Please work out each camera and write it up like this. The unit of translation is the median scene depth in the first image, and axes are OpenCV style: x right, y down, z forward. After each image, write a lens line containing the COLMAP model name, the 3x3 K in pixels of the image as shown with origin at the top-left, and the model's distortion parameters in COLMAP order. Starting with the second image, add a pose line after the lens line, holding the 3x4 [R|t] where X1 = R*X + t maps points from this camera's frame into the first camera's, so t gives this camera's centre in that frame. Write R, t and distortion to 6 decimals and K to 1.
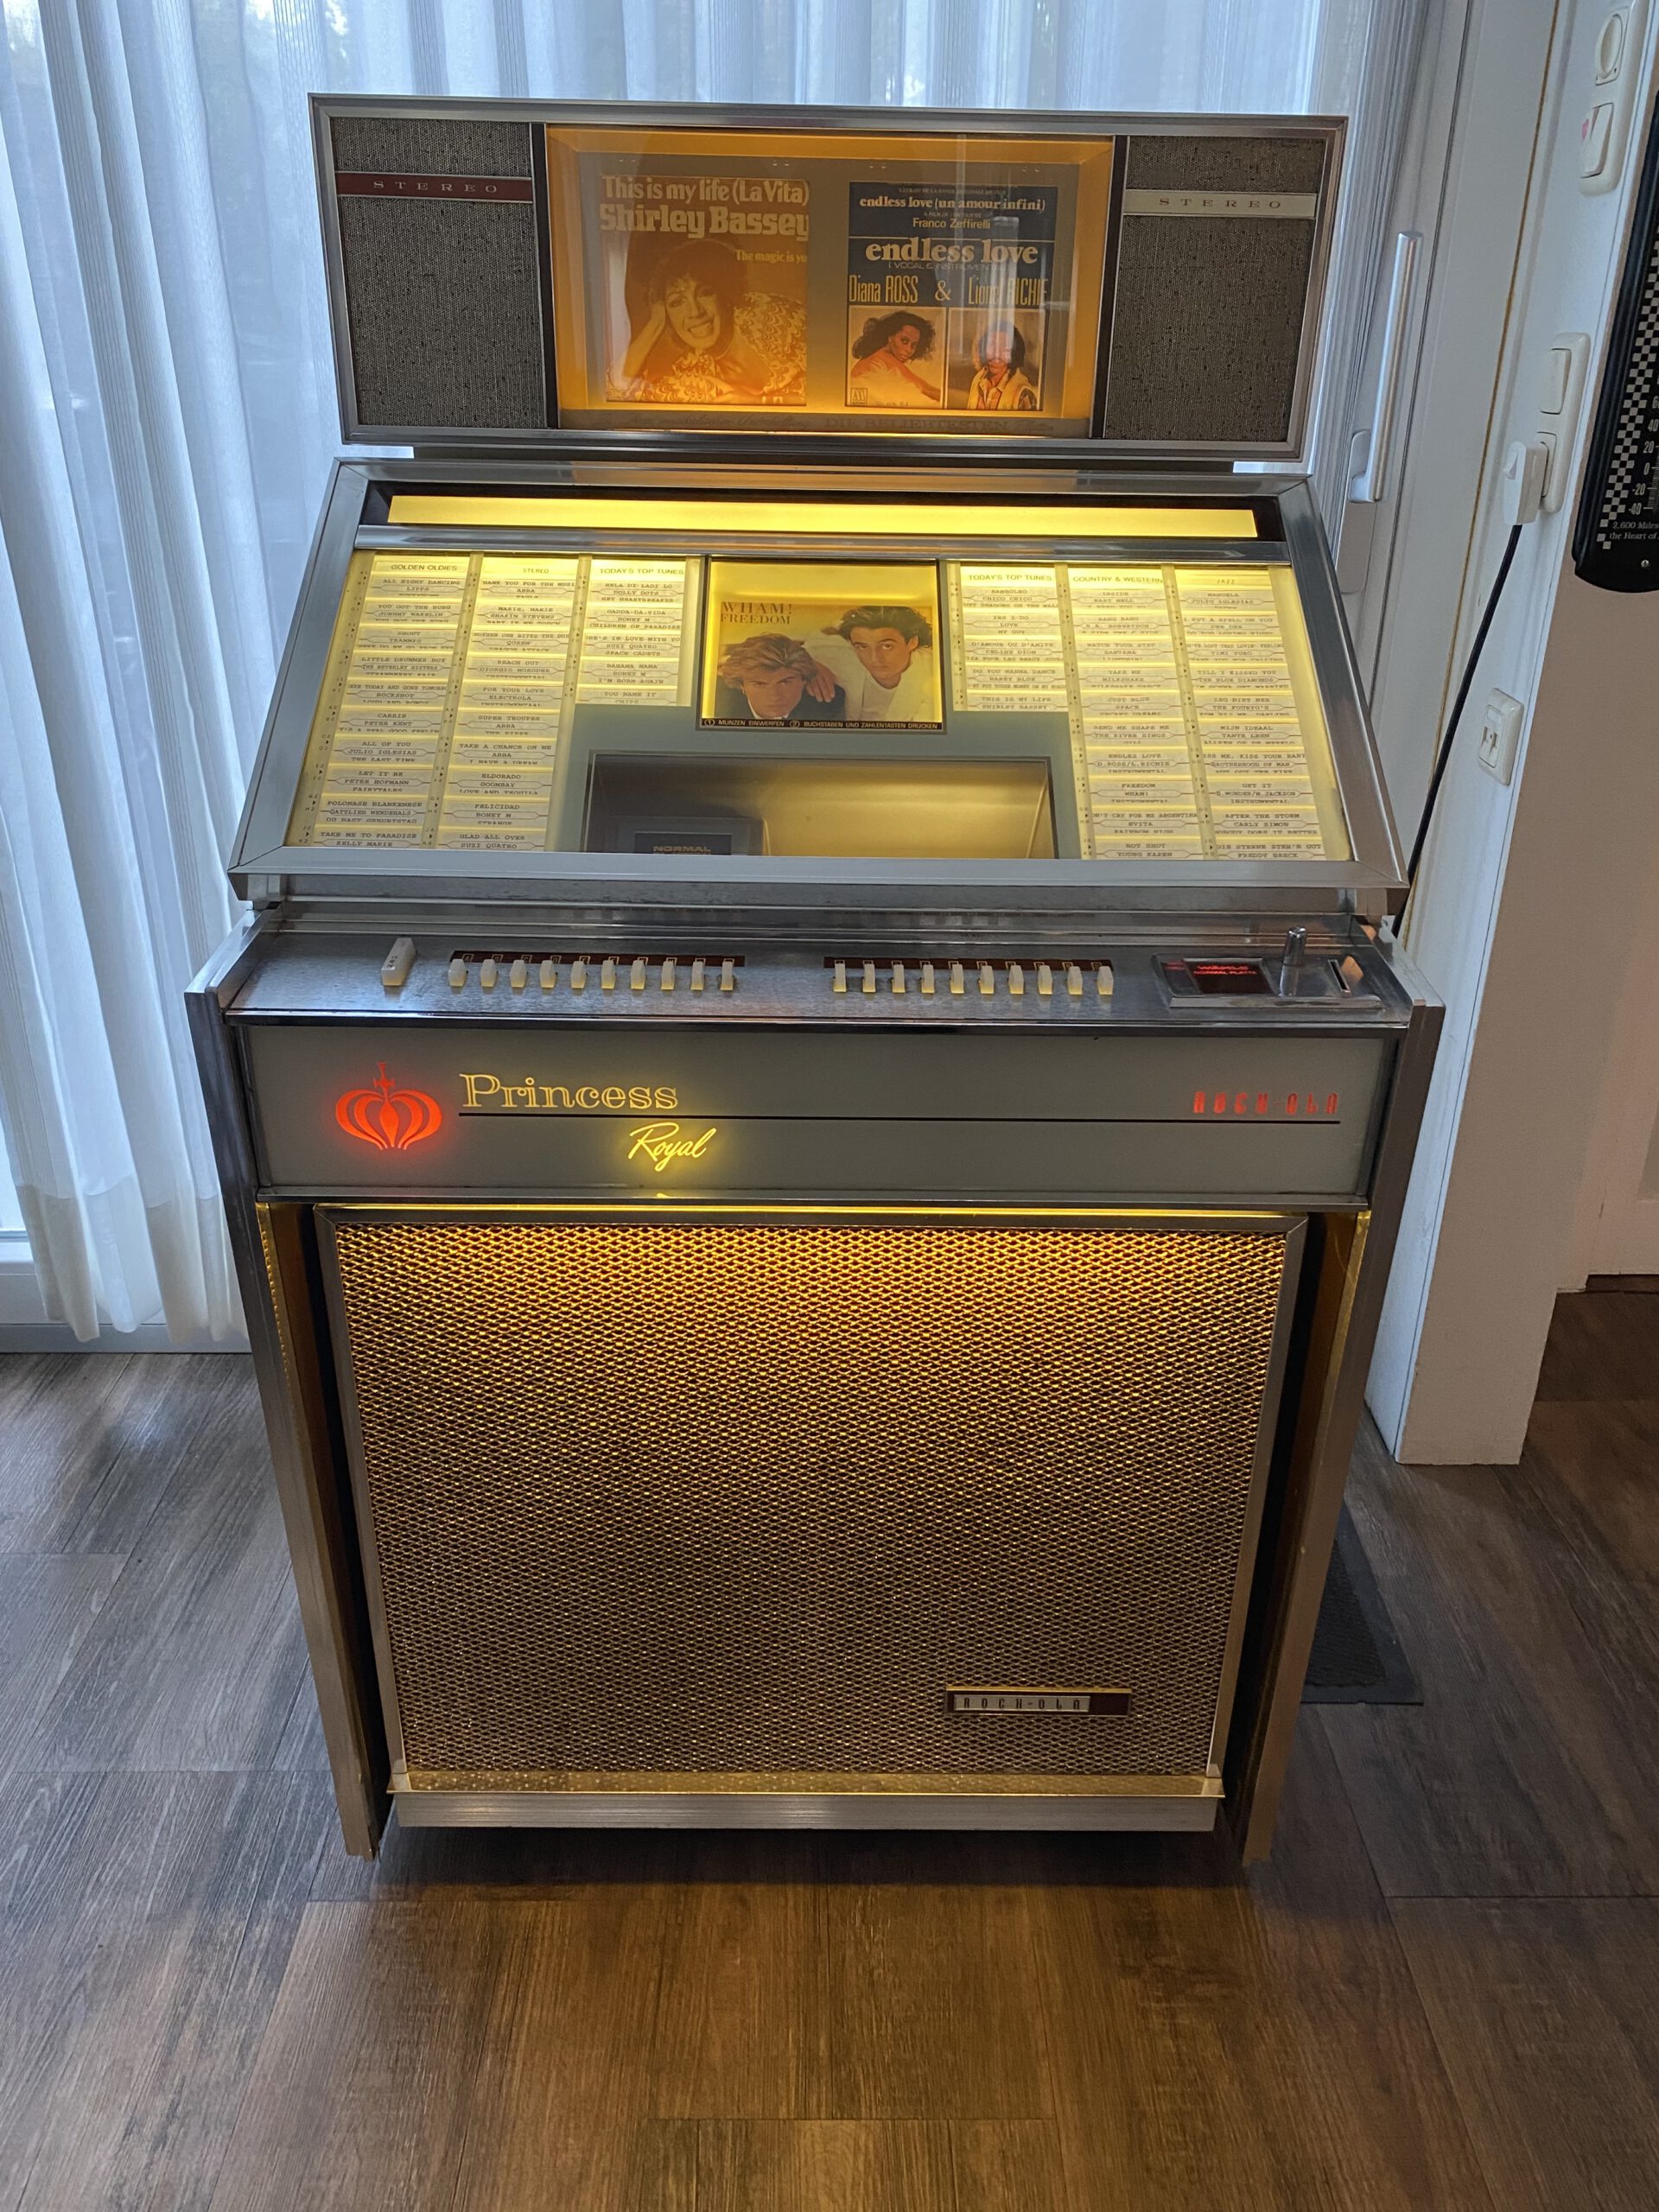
lens RADIAL K [[1681.8, 0, 830.7], [0, 1681.8, 1094.6], [0, 0, 1]] dist [0.028063, -0.024595]
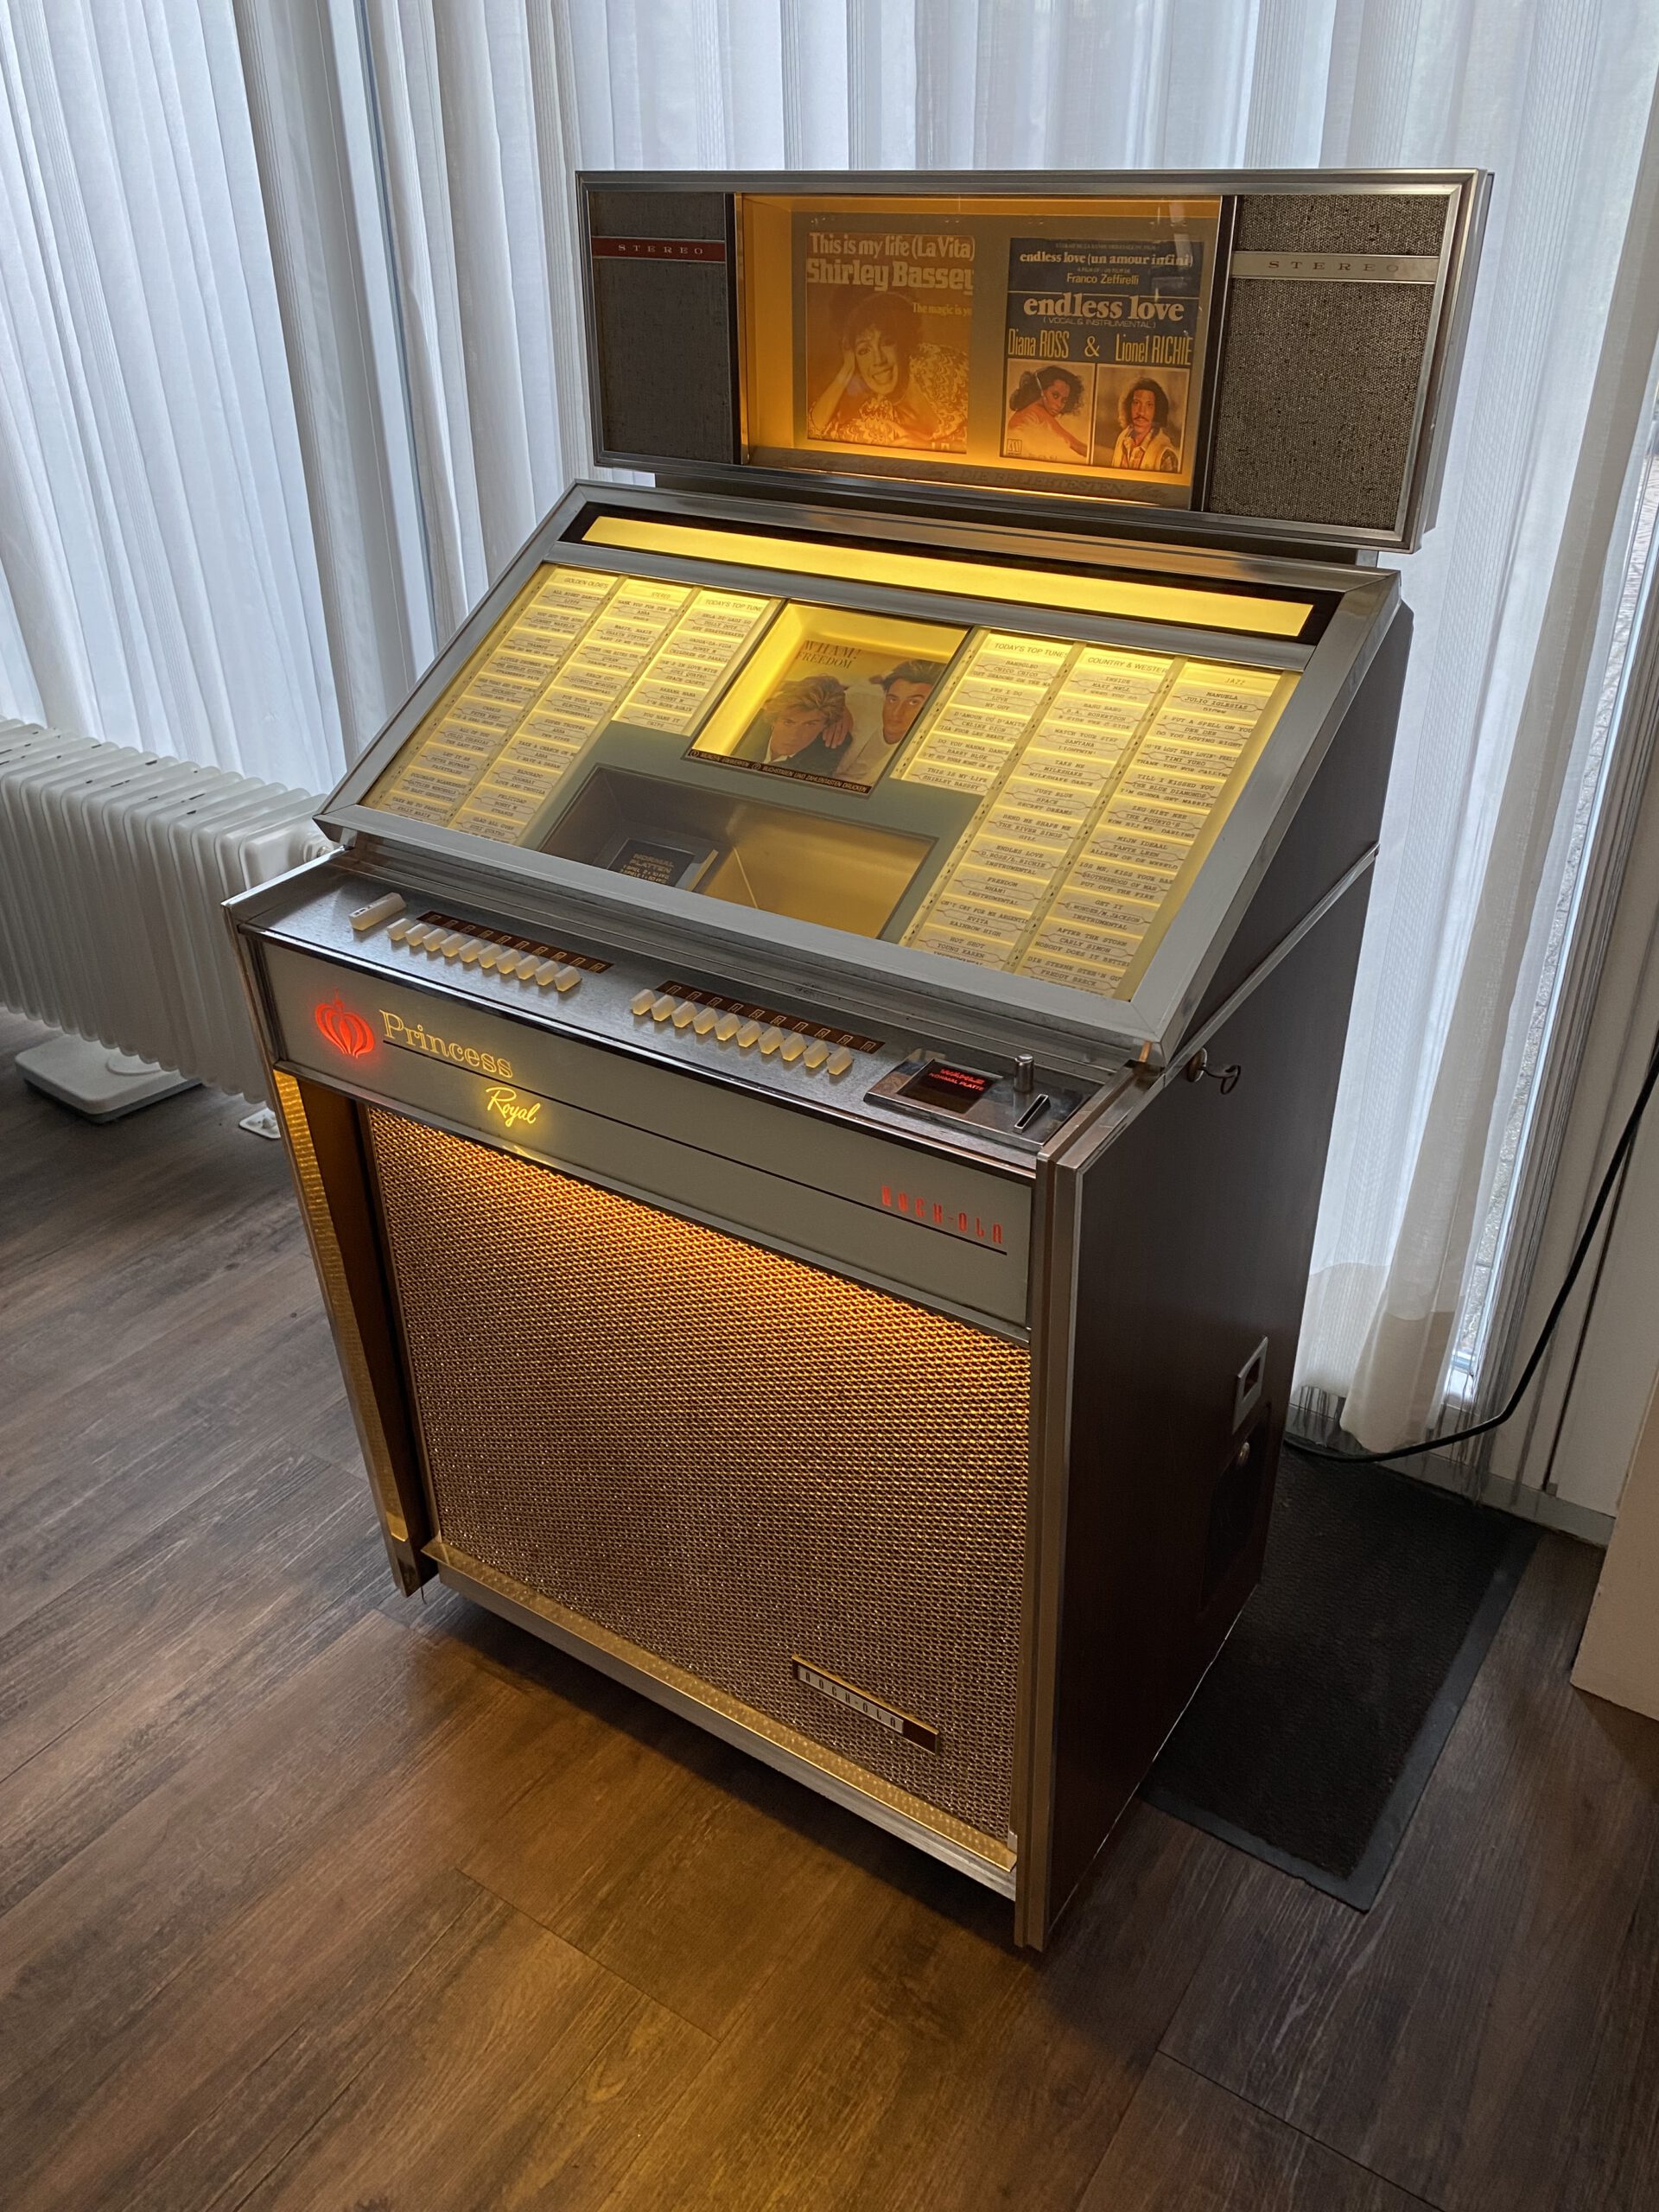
lens RADIAL K [[1681.8, 0, 823.0], [0, 1681.8, 1125.2], [0, 0, 1]] dist [0.028063, -0.024595]
pose [[0.829267, 0.258181, -0.495640, 0.567181], [-0.222785, 0.966094, 0.130495, -0.135235], [0.512526, 0.002206, 0.858669, 0.074234]]
